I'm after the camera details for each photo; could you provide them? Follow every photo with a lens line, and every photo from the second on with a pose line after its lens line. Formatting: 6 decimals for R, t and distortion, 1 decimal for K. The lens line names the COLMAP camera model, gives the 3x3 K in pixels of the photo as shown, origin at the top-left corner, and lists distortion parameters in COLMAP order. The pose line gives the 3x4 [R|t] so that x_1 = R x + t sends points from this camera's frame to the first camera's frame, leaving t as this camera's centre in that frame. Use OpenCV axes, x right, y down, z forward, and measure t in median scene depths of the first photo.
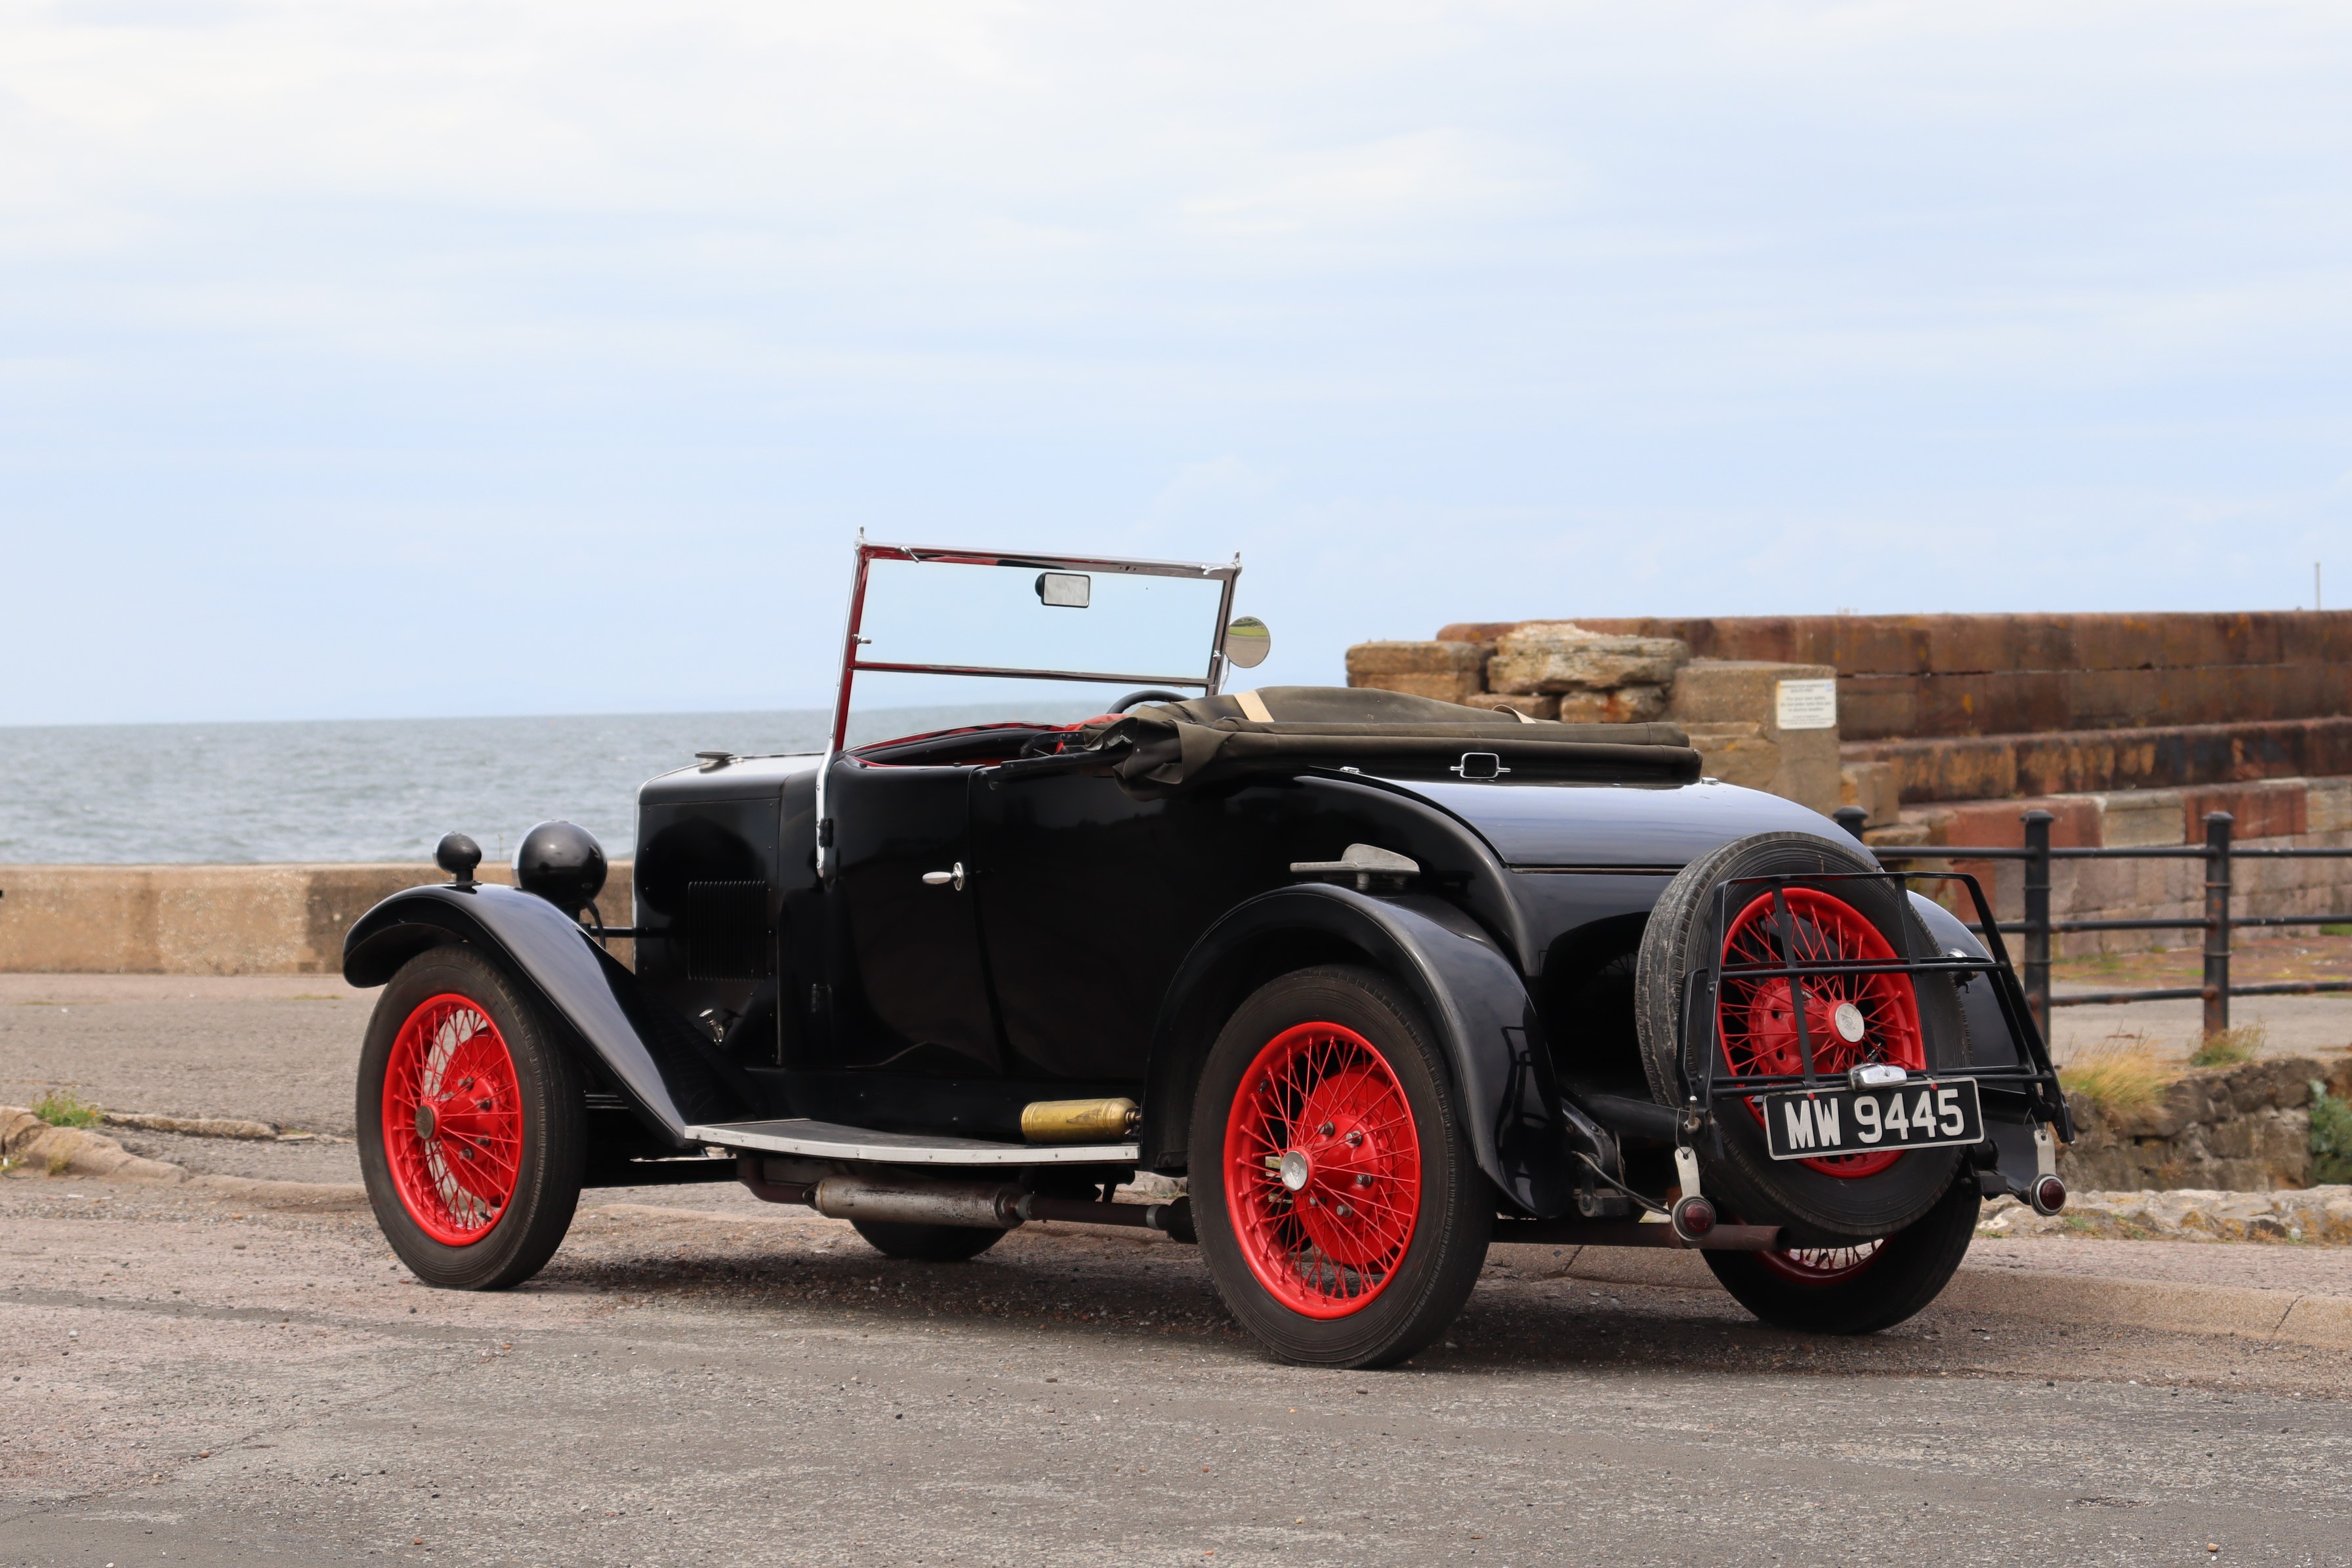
lens RADIAL K [[5815.7, 0, 1170.4], [0, 5815.7, 871.0], [0, 0, 1]] dist [0.411759, 0.190237]
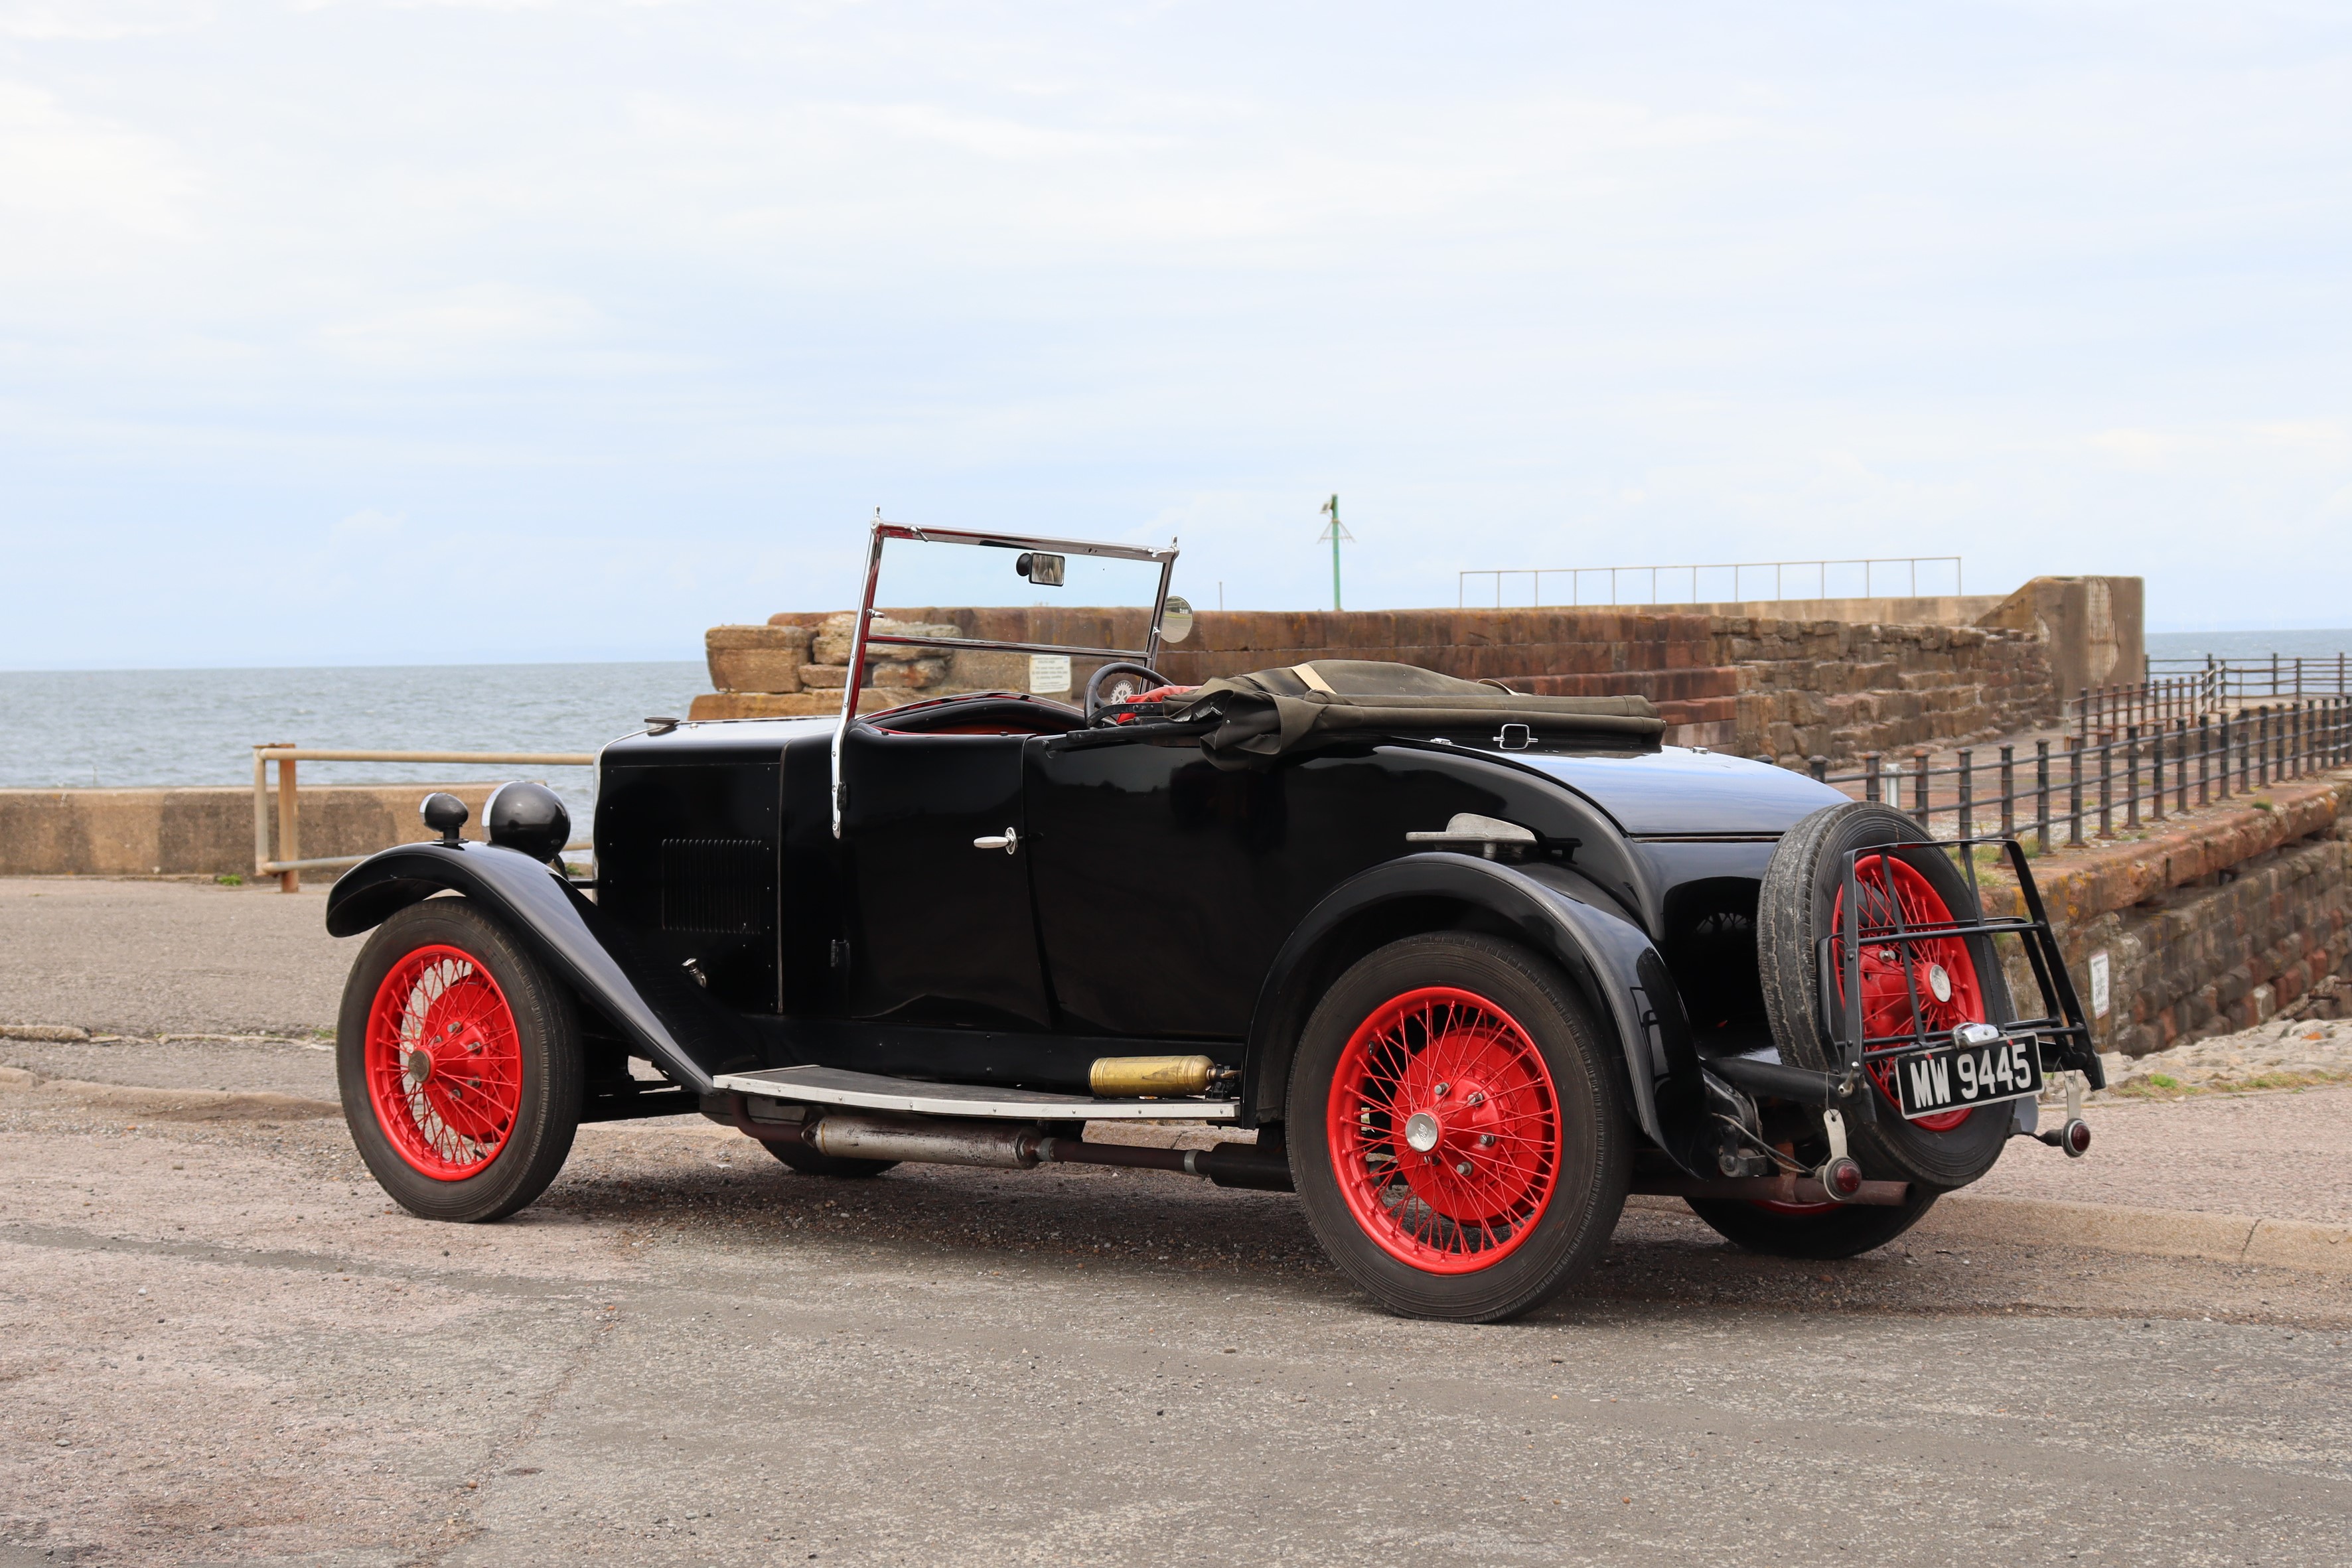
lens RADIAL K [[3934.9, 0, 1180.1], [0, 3934.9, 828.6], [0, 0, 1]] dist [0.073580, 0.248086]
pose [[0.982829, -0.002425, 0.184501, -0.131106], [0.000335, 0.999935, 0.011360, -0.008858], [-0.184517, -0.011103, 0.982767, 0.286761]]
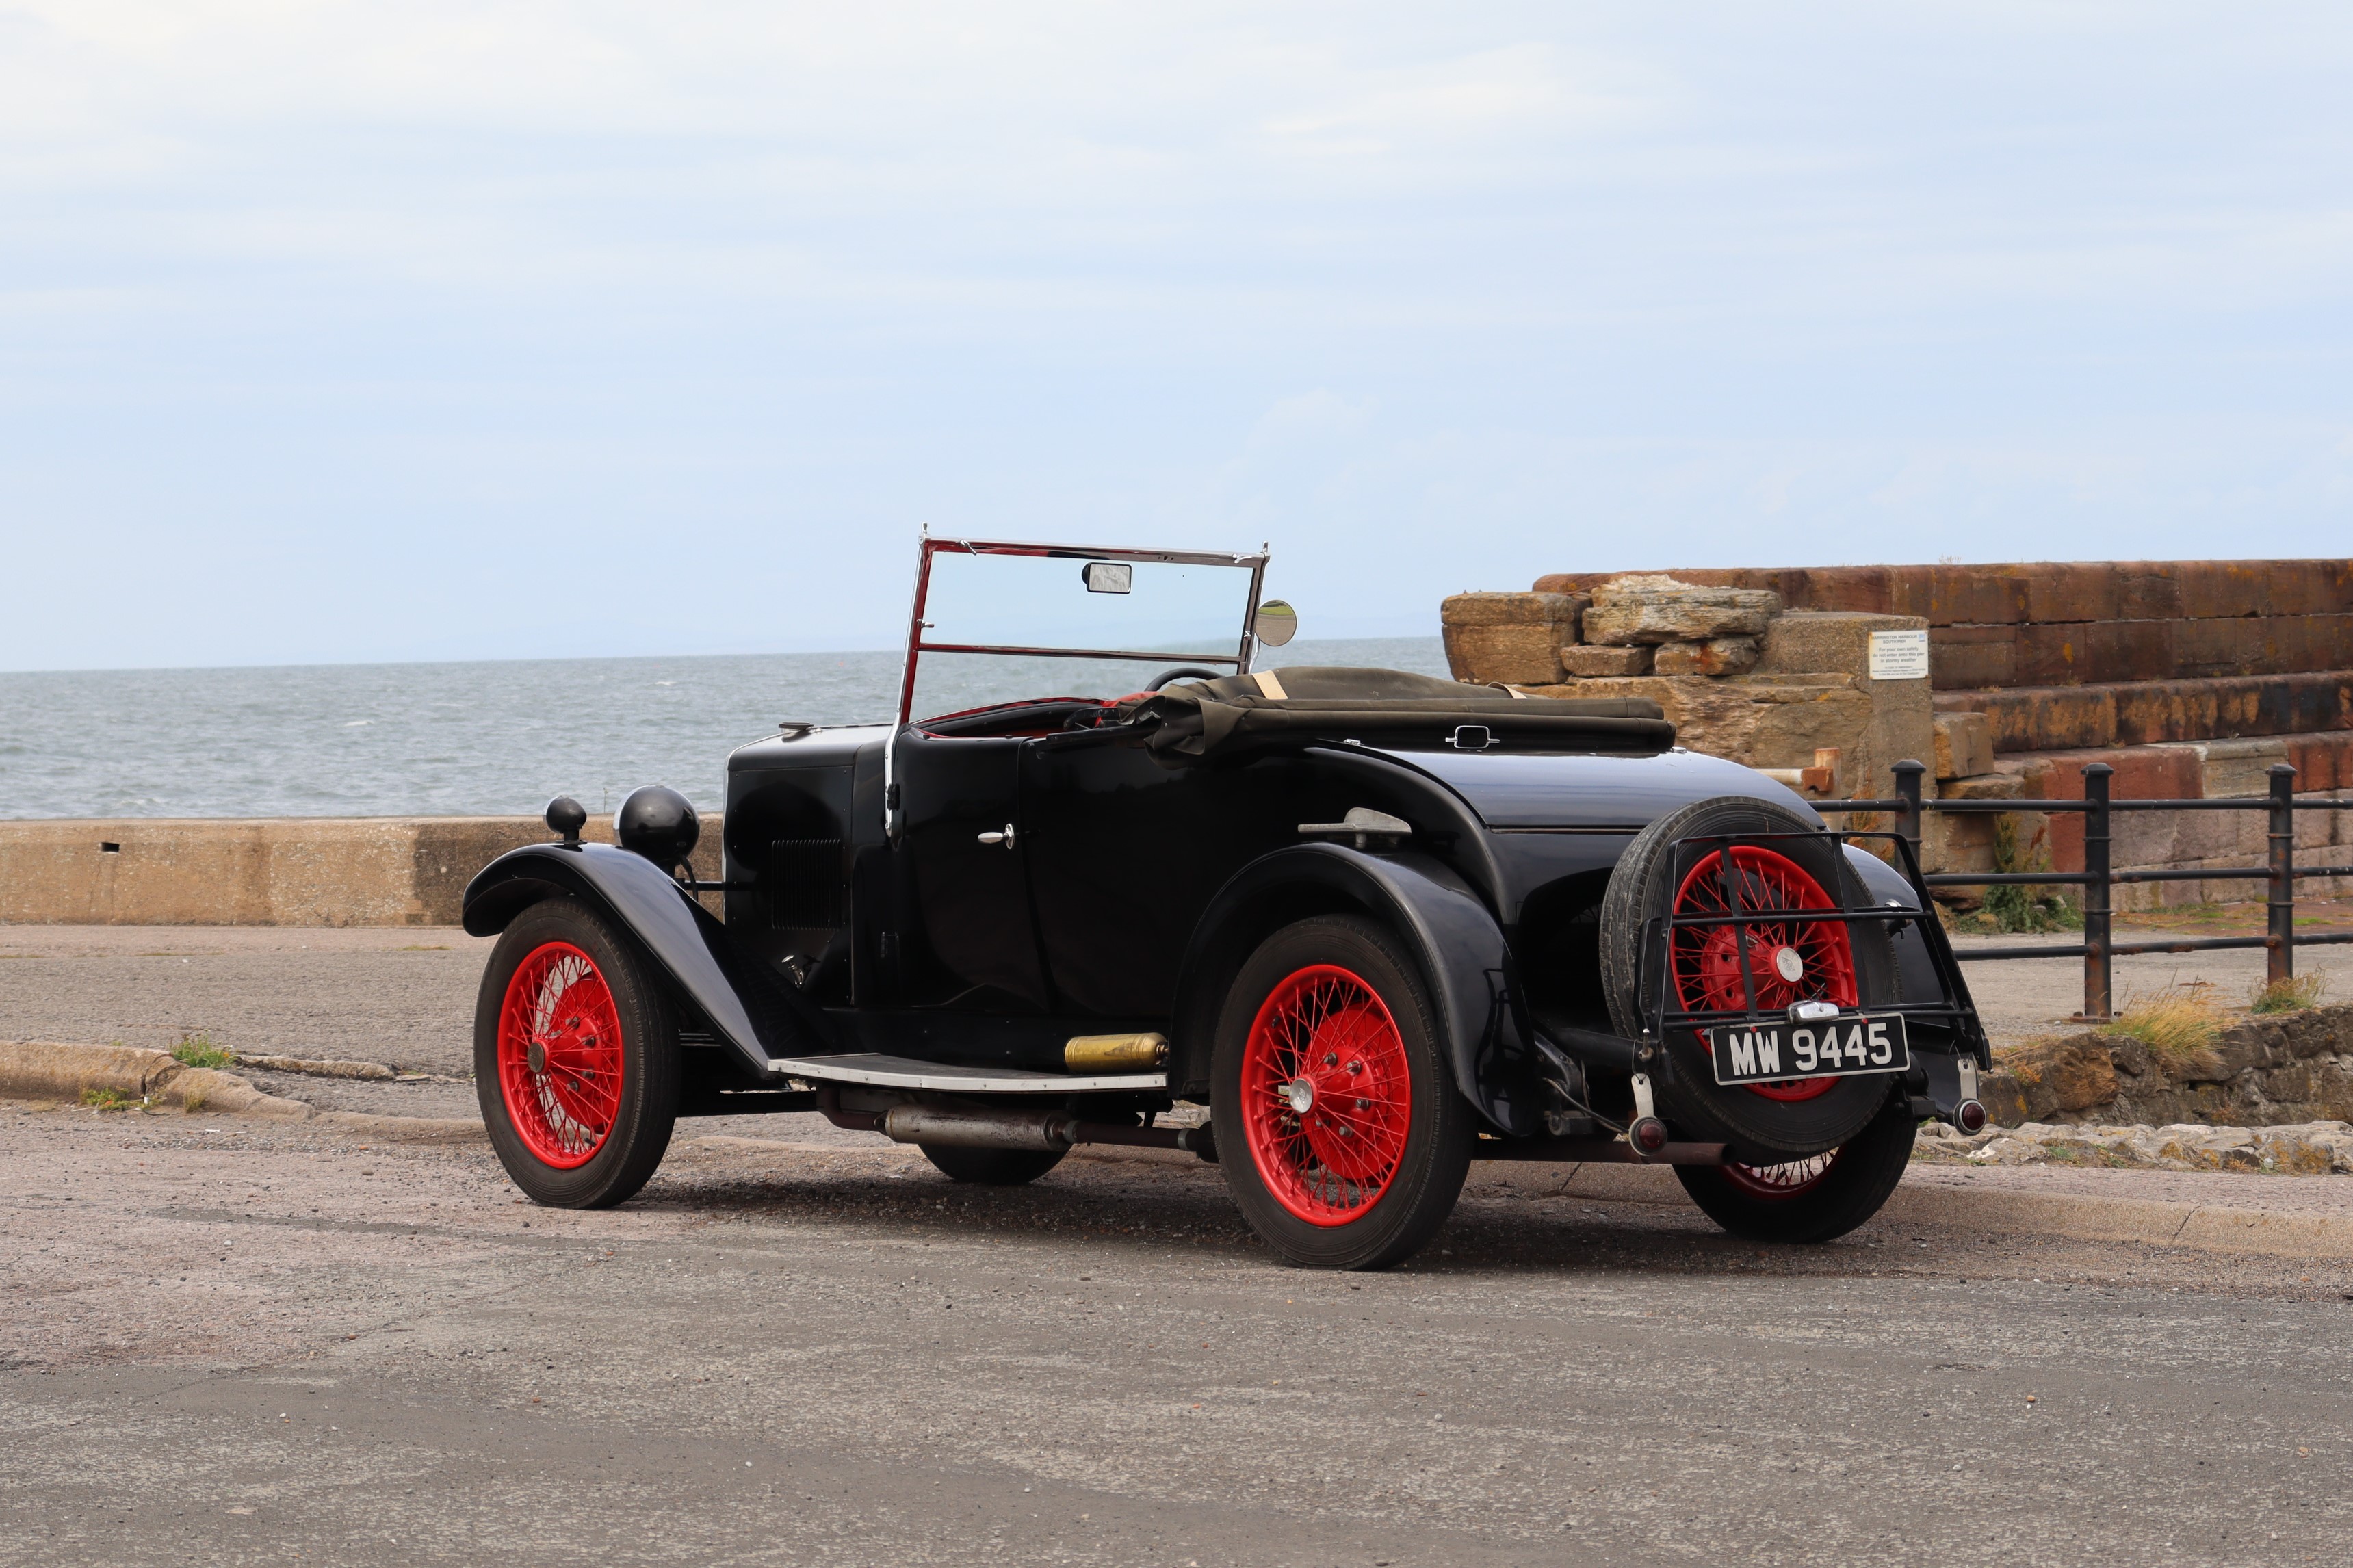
lens RADIAL K [[5997.9, 0, 1176.5], [0, 5997.9, 784.0], [0, 0, 1]] dist [0.432351, -0.328702]
pose [[0.999817, -0.002058, -0.019020, 0.017078], [0.001948, 0.999981, -0.005800, -0.002271], [0.019031, 0.005762, 0.999802, -0.150608]]
